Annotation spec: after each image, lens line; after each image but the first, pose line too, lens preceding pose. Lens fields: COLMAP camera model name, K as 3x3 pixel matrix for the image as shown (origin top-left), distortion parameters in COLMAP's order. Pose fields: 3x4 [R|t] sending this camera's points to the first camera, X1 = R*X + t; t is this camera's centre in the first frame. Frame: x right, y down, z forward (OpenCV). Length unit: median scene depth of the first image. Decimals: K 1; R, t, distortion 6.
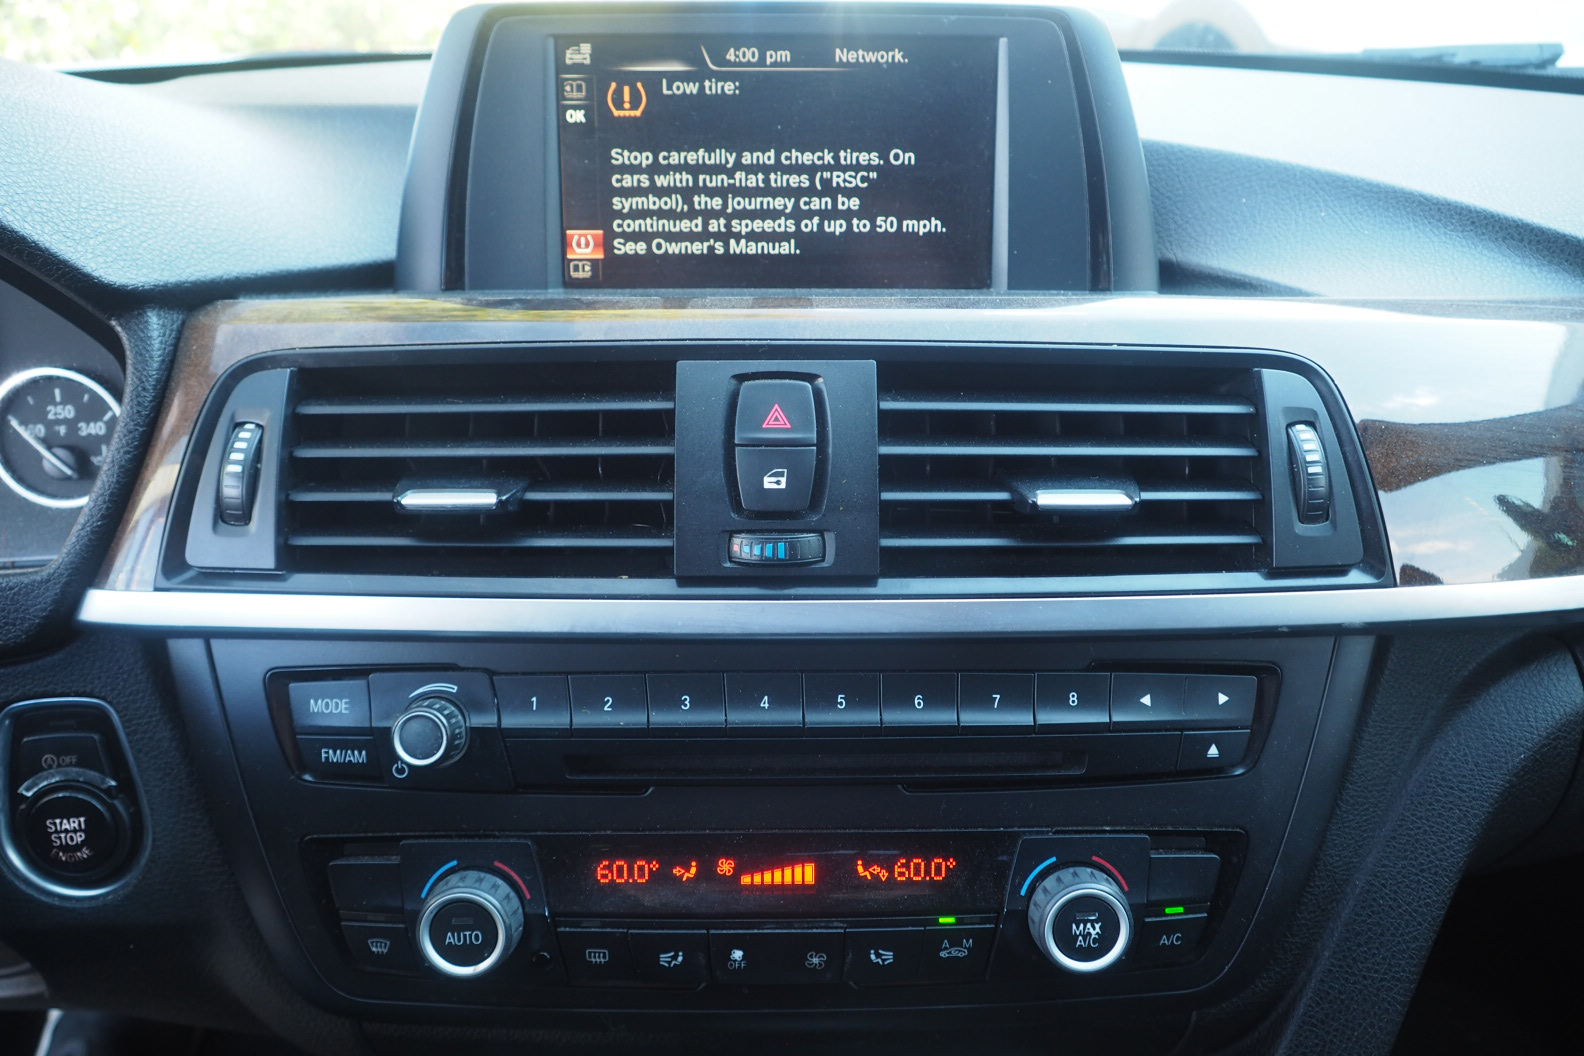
lens RADIAL K [[1120.9, 0, 800.5], [0, 1120.9, 532.2], [0, 0, 1]] dist [-0.047096, 0.015139]
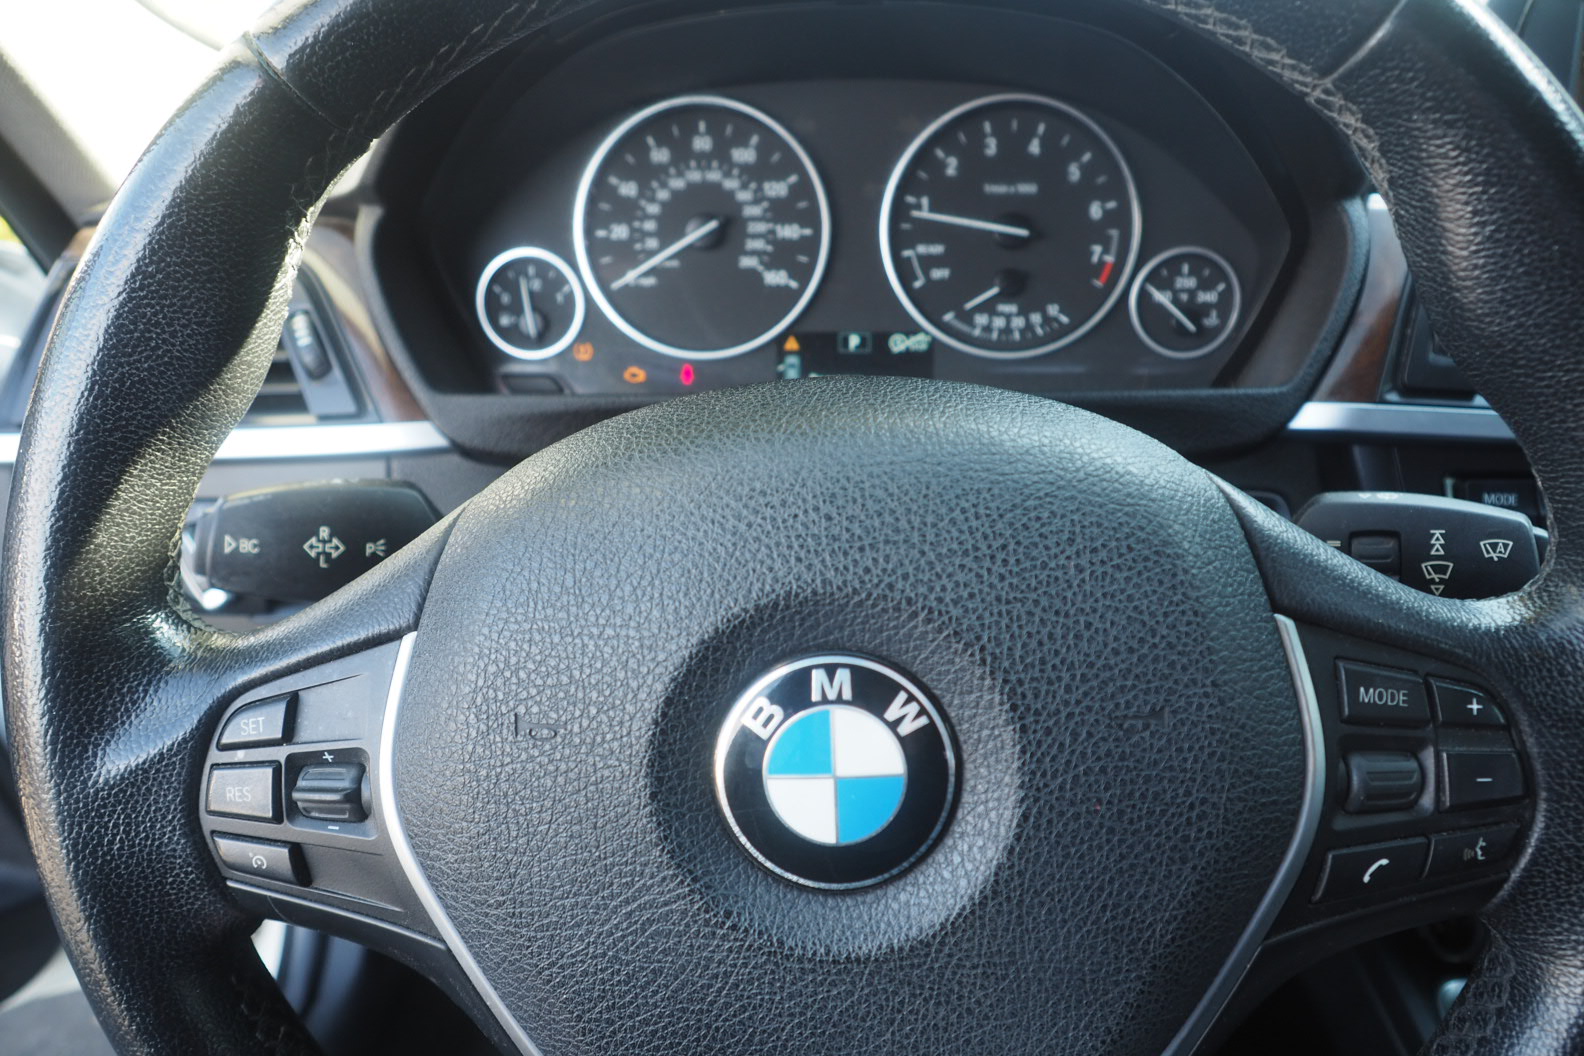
lens RADIAL K [[1120.9, 0, 809.7], [0, 1120.9, 545.4], [0, 0, 1]] dist [-0.047096, 0.015139]
pose [[0.984975, 0.050048, -0.165285, -0.967424], [-0.048882, 0.998743, 0.011117, 0.226871], [0.165634, -0.002871, 0.986183, -0.396711]]
